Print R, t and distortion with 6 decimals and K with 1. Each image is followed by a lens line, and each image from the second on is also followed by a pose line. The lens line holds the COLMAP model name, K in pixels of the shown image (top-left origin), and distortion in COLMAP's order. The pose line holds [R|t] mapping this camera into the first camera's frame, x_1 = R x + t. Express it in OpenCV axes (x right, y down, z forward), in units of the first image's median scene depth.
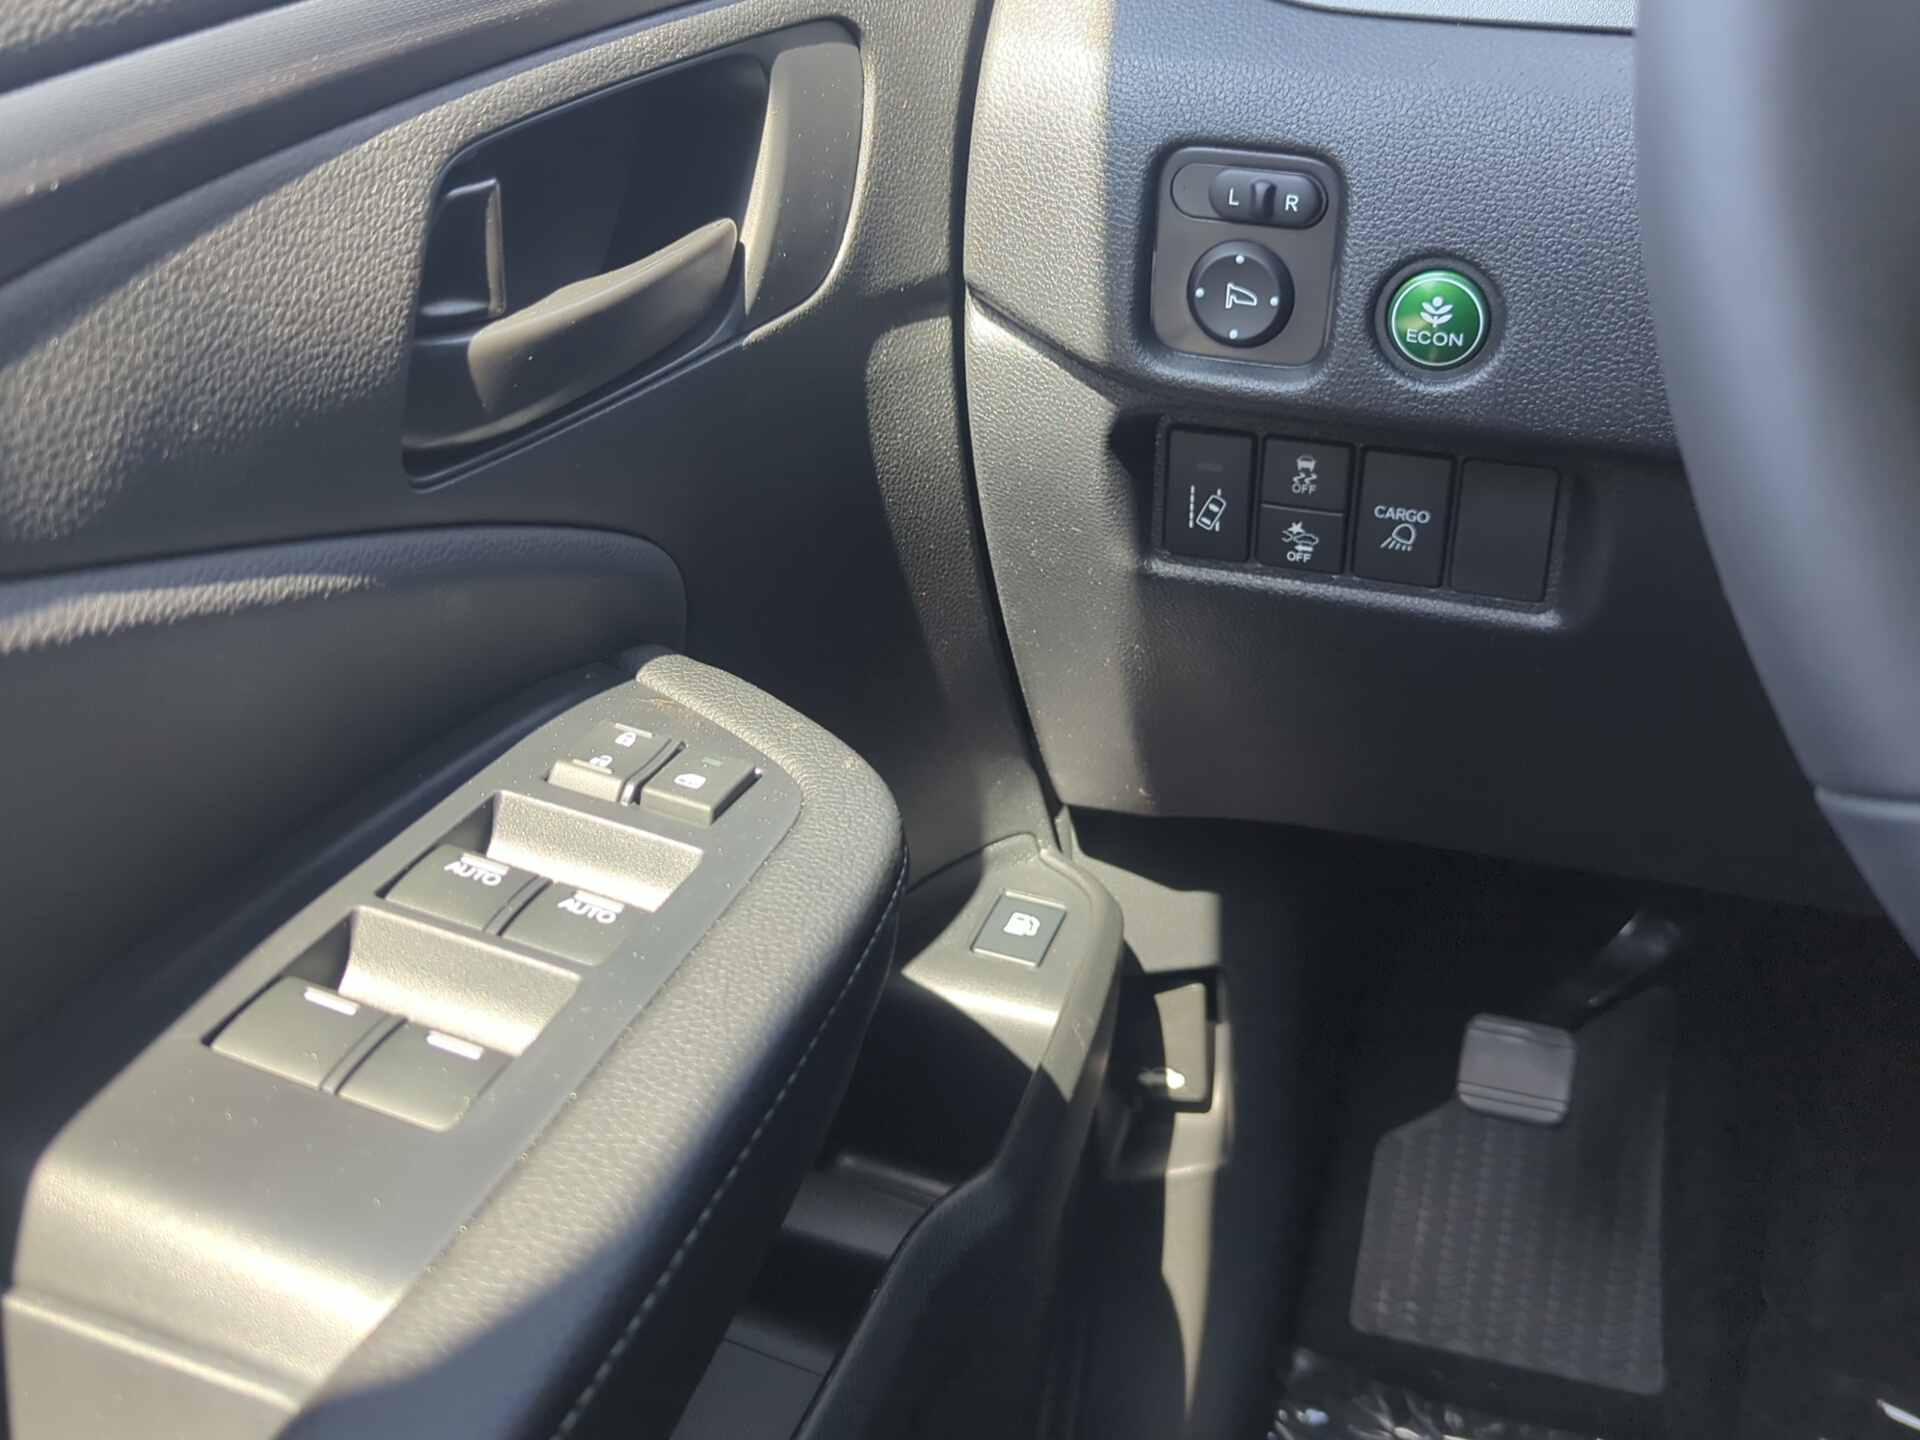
lens RADIAL K [[2021.0, 0, 1008.9], [0, 2021.0, 695.5], [0, 0, 1]] dist [0.092608, -0.211633]
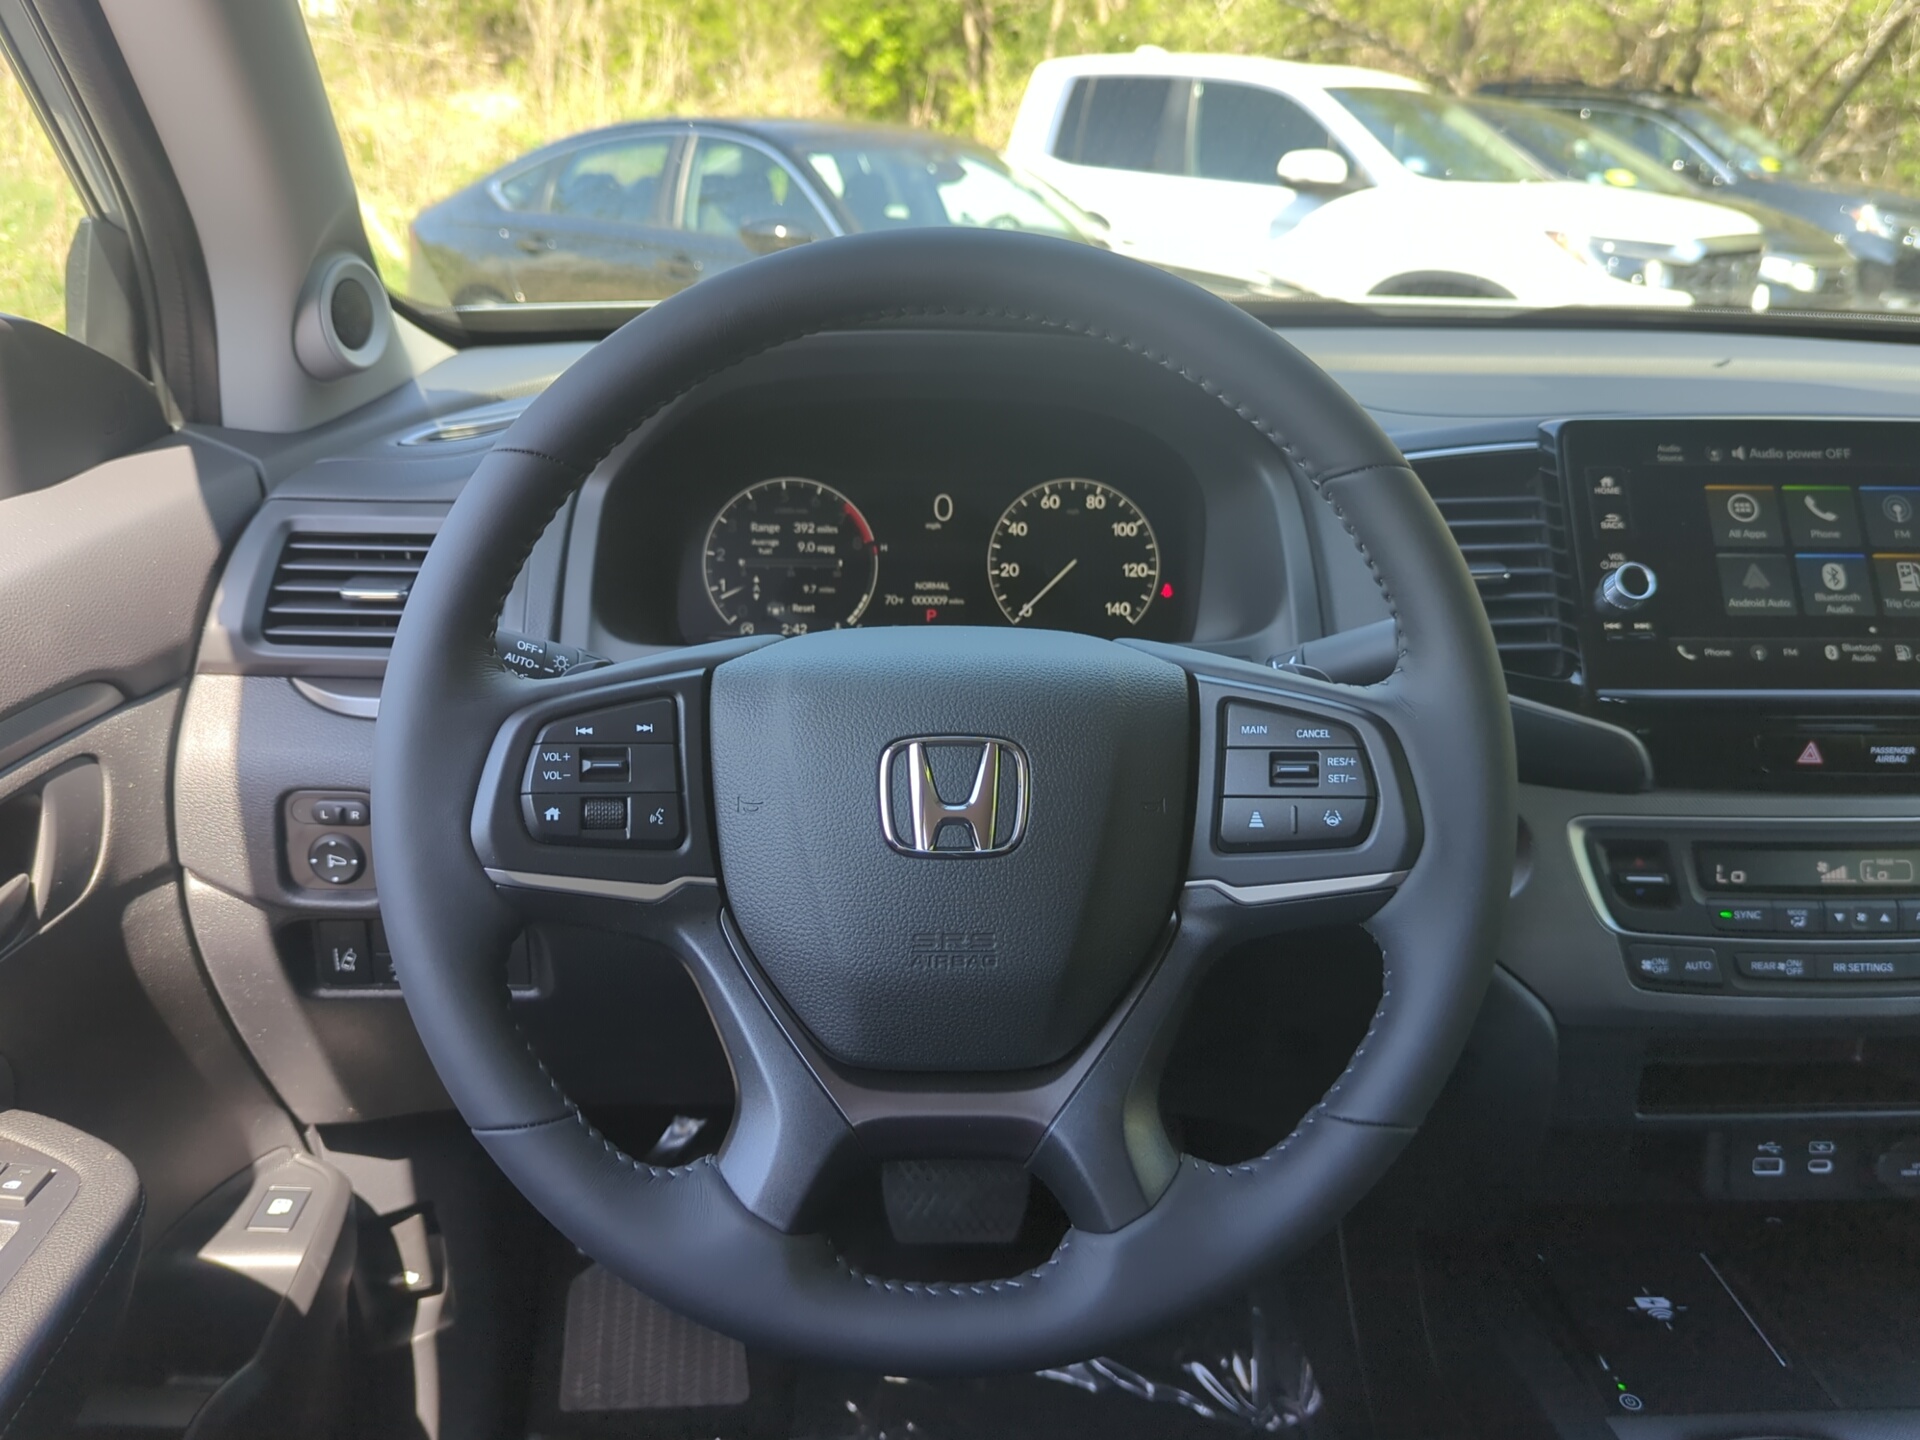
lens RADIAL K [[1561.9, 0, 978.6], [0, 1561.9, 695.7], [0, 0, 1]] dist [0.063990, -0.064253]
pose [[0.929782, -0.099549, 0.354395, 0.145143], [0.148765, 0.982235, -0.114387, -0.076226], [-0.336712, 0.159076, 0.928073, -0.550886]]
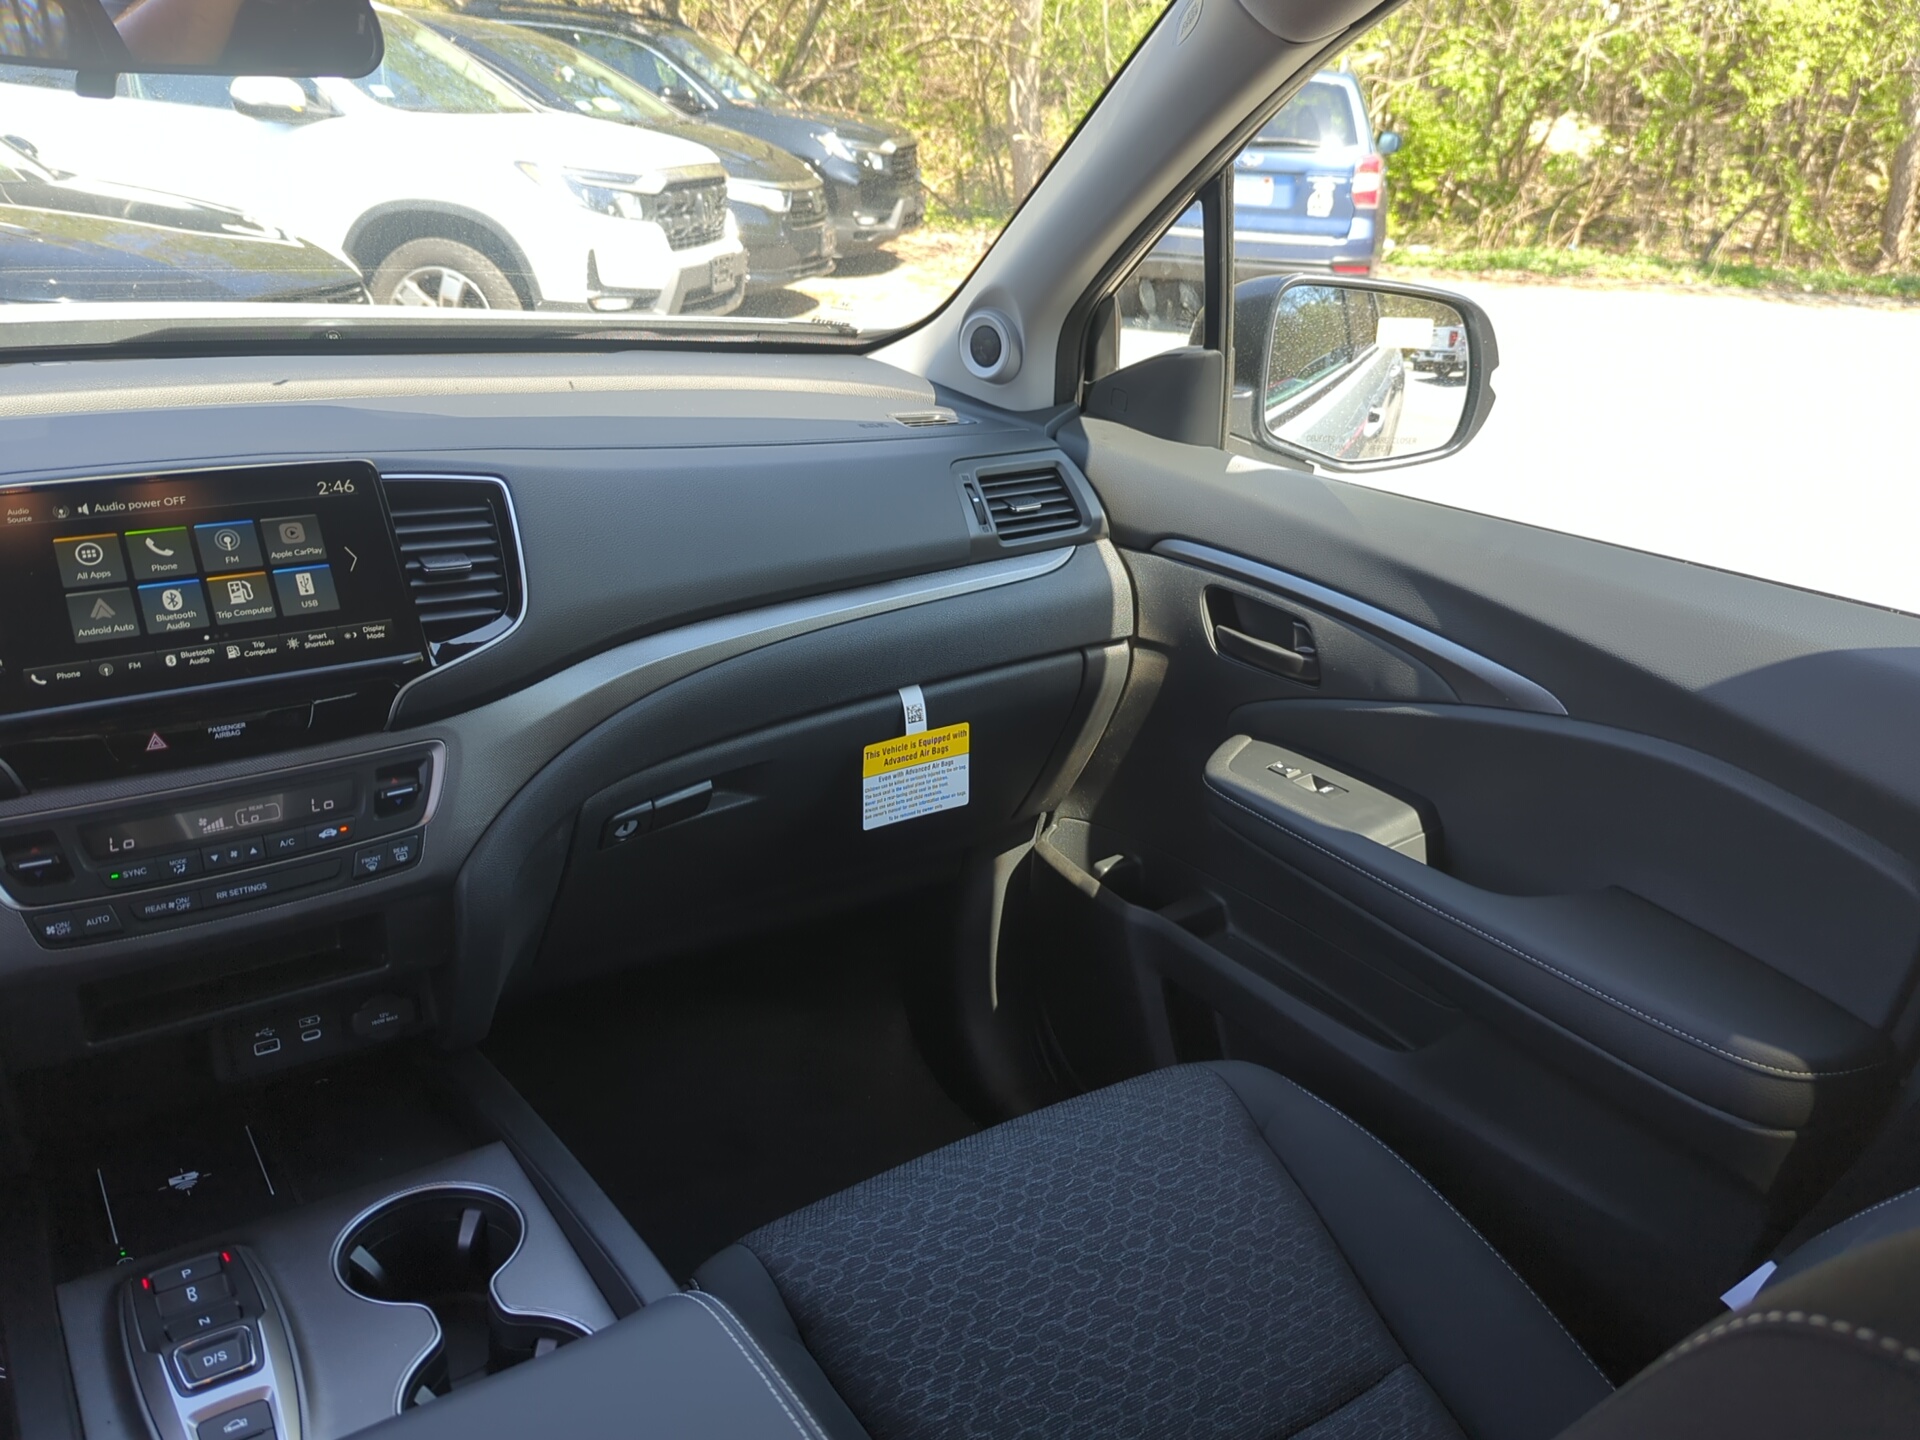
lens RADIAL K [[1561.9, 0, 978.6], [0, 1561.9, 695.7], [0, 0, 1]] dist [0.063990, -0.064253]
pose [[0.605403, -0.259709, 0.752355, 0.494200], [0.324802, 0.943589, 0.064361, 0.047605], [-0.726630, 0.205402, 0.655606, -1.287350]]
